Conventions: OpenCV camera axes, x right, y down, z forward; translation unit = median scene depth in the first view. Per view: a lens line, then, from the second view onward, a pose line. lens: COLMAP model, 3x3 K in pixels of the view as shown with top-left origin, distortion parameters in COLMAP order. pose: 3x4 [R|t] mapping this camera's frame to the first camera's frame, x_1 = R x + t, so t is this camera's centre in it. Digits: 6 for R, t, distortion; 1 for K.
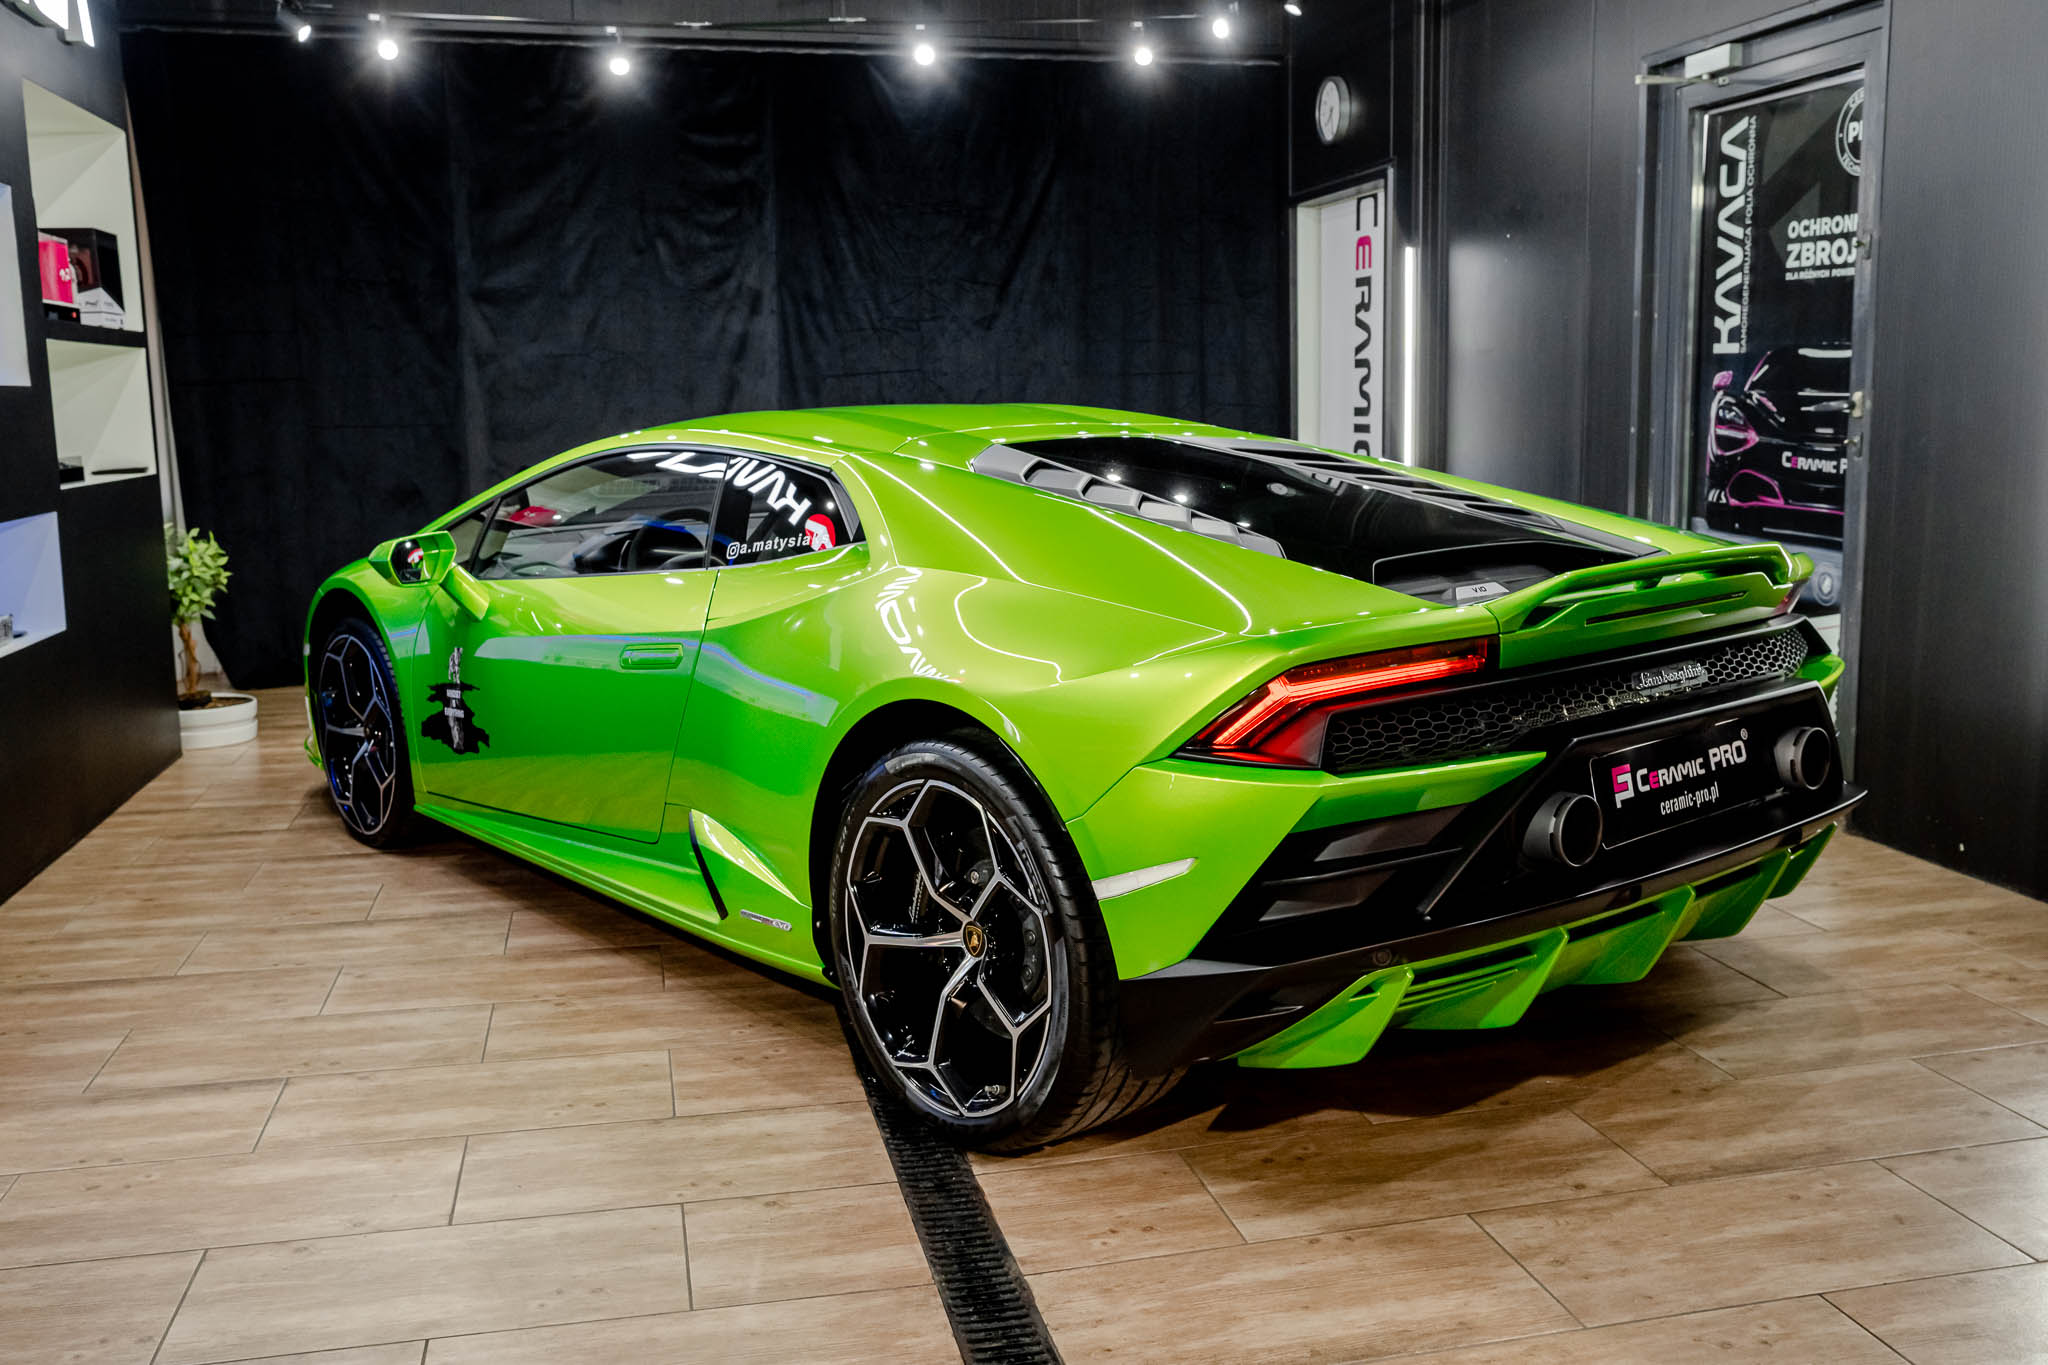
lens RADIAL K [[1798.6, 0, 1023.9], [0, 1798.6, 636.7], [0, 0, 1]] dist [0.009138, 0.005573]
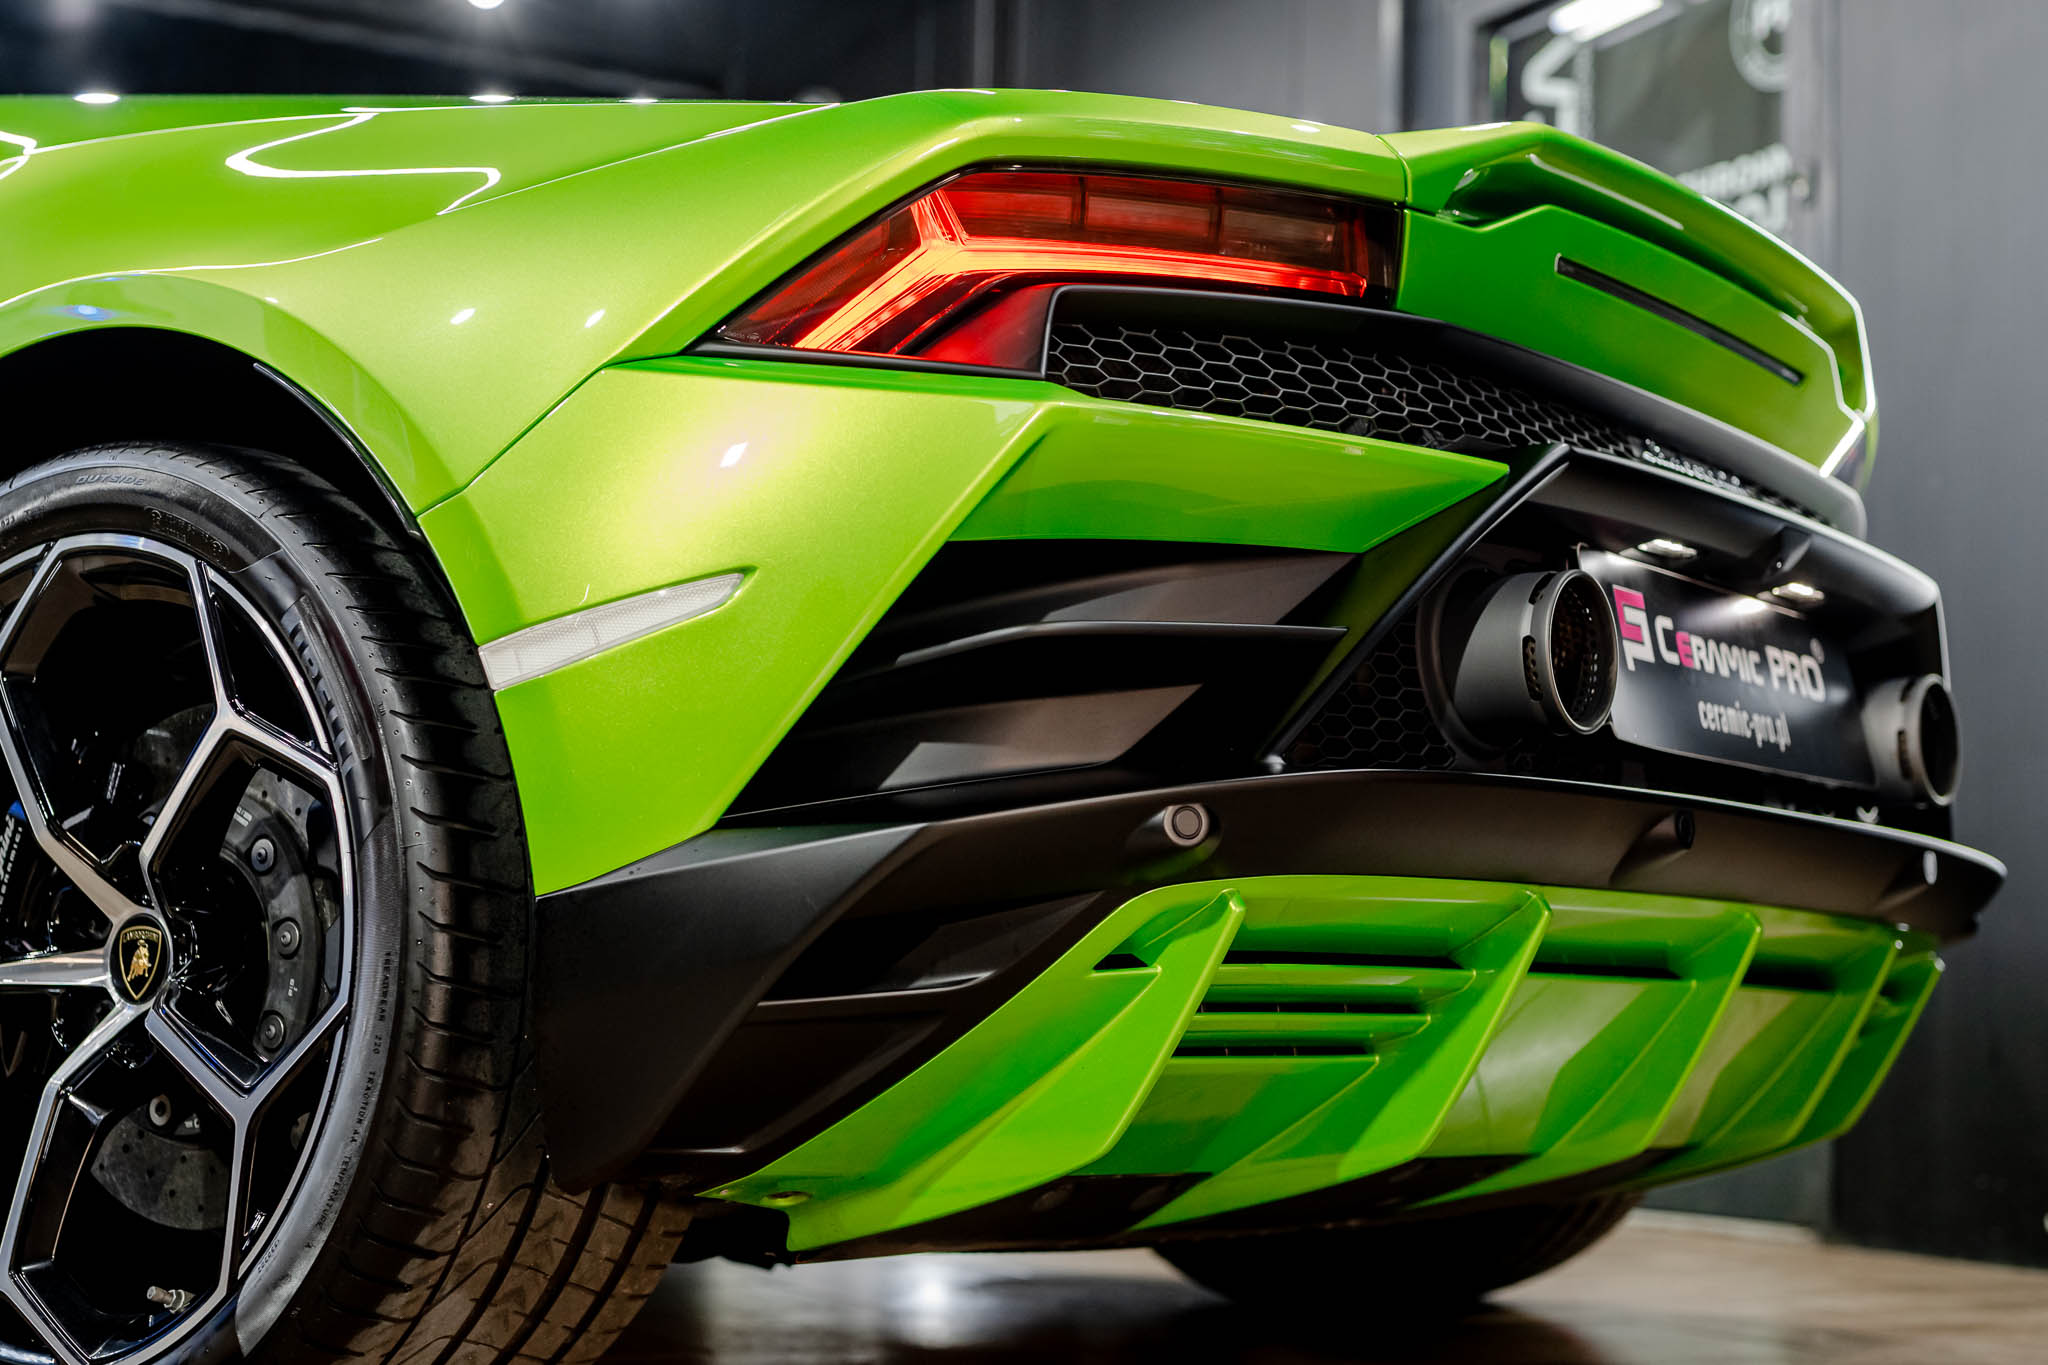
lens RADIAL K [[3145.2, 0, 964.1], [0, 3145.2, 681.8], [0, 0, 1]] dist [-0.010887, 0.052482]
pose [[0.967727, 0.072229, 0.241428, -0.021623], [-0.012680, 0.970787, -0.239609, 0.252421], [-0.251682, 0.228815, 0.940372, 0.255808]]
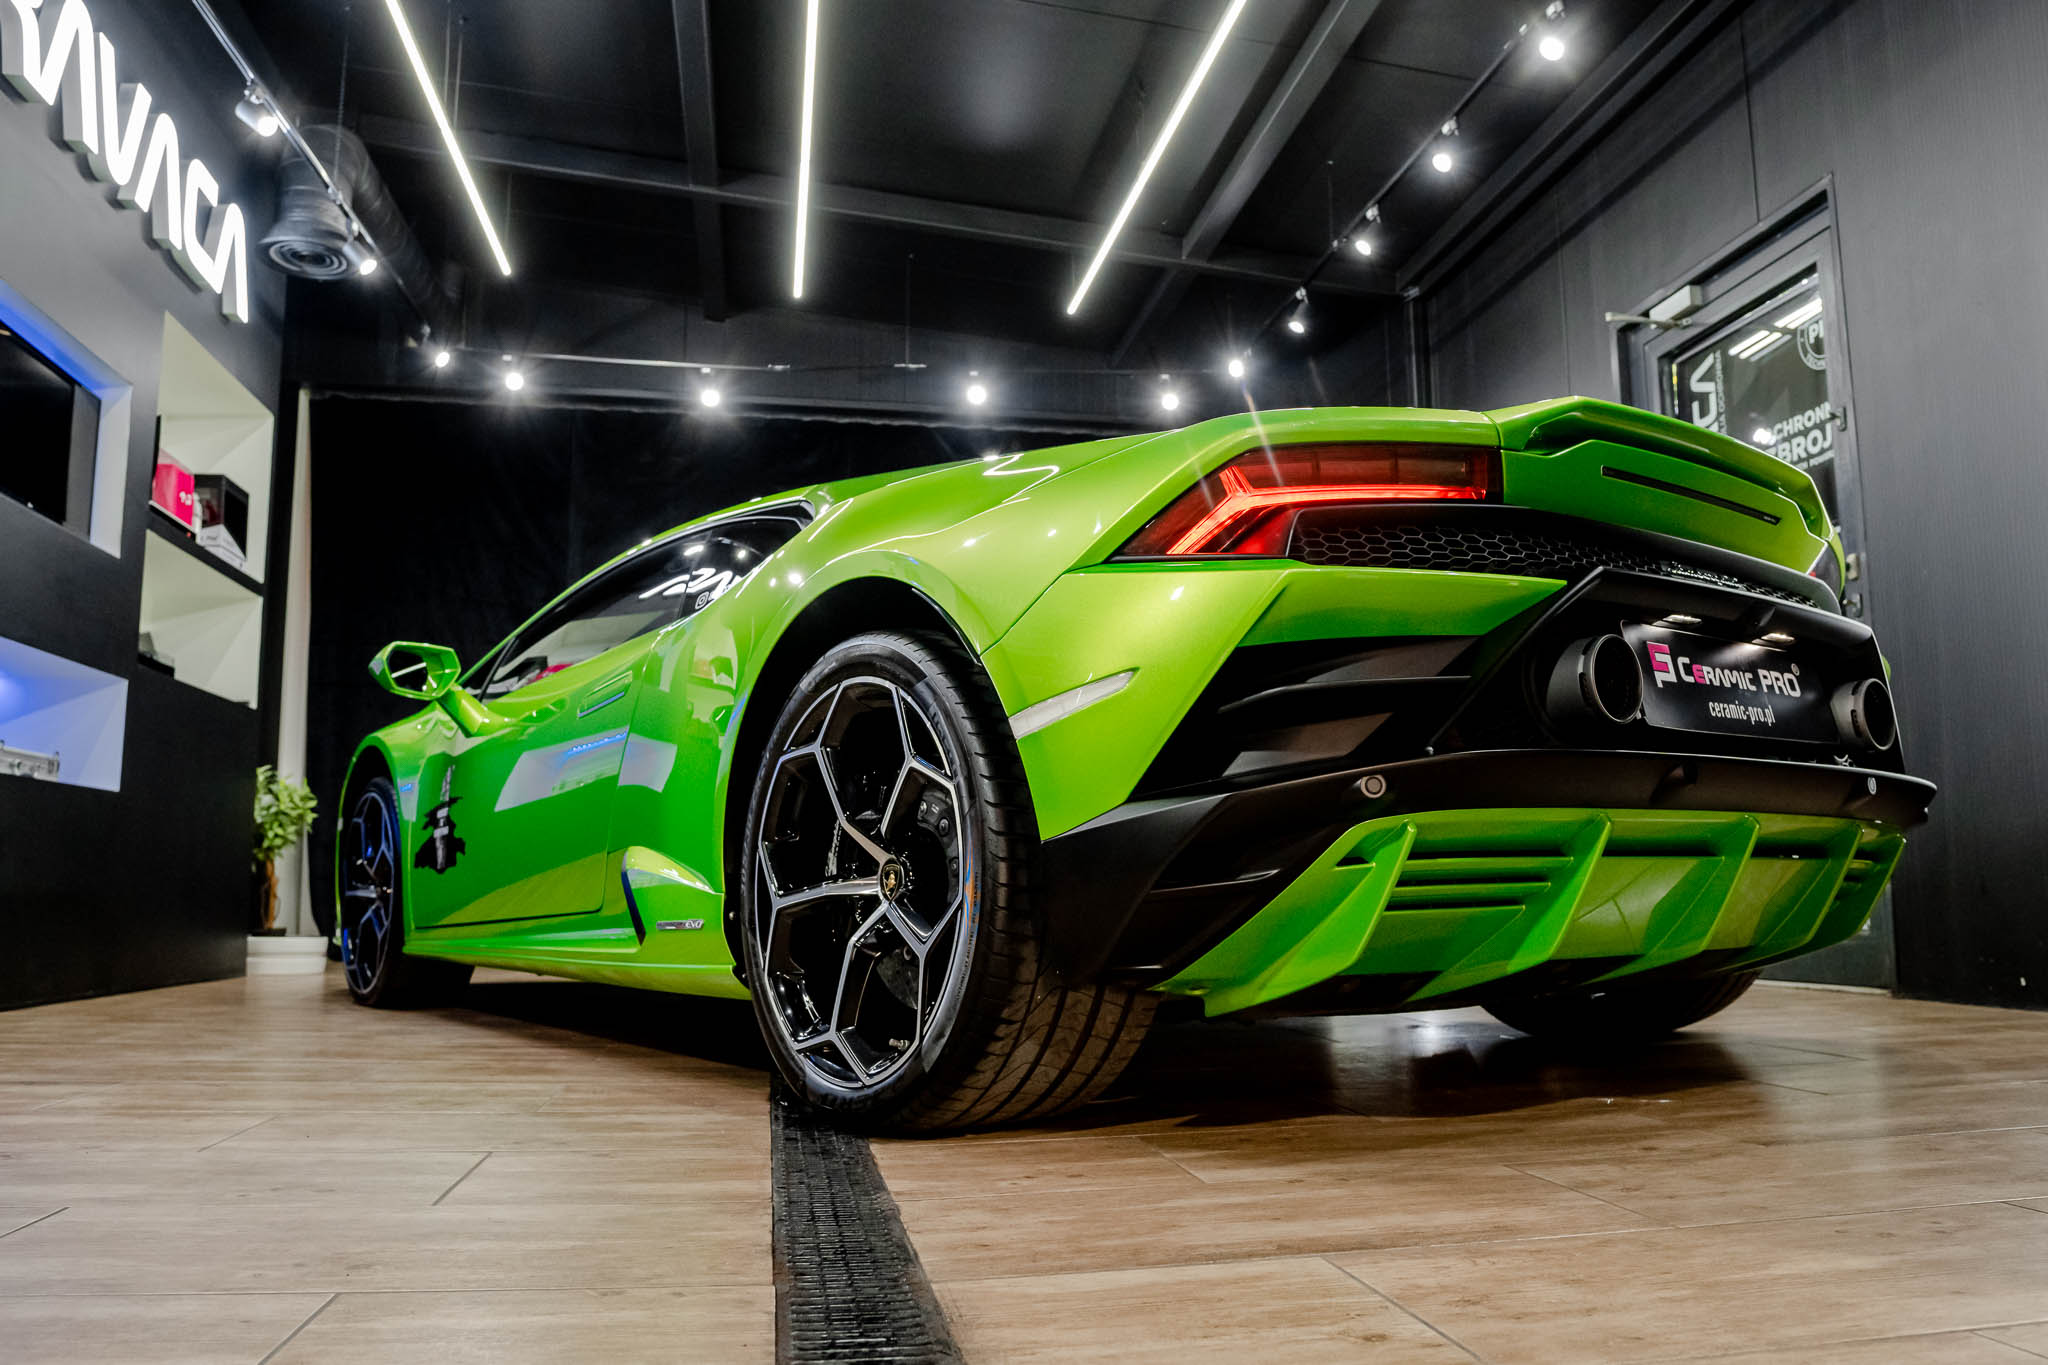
lens RADIAL K [[1513.7, 0, 1040.7], [0, 1513.7, 692.7], [0, 0, 1]] dist [-0.054194, 0.004813]
pose [[0.998881, 0.005080, -0.047028, 0.068063], [-0.017286, 0.964650, -0.262966, 0.246263], [0.044029, 0.263485, 0.963658, 0.280864]]
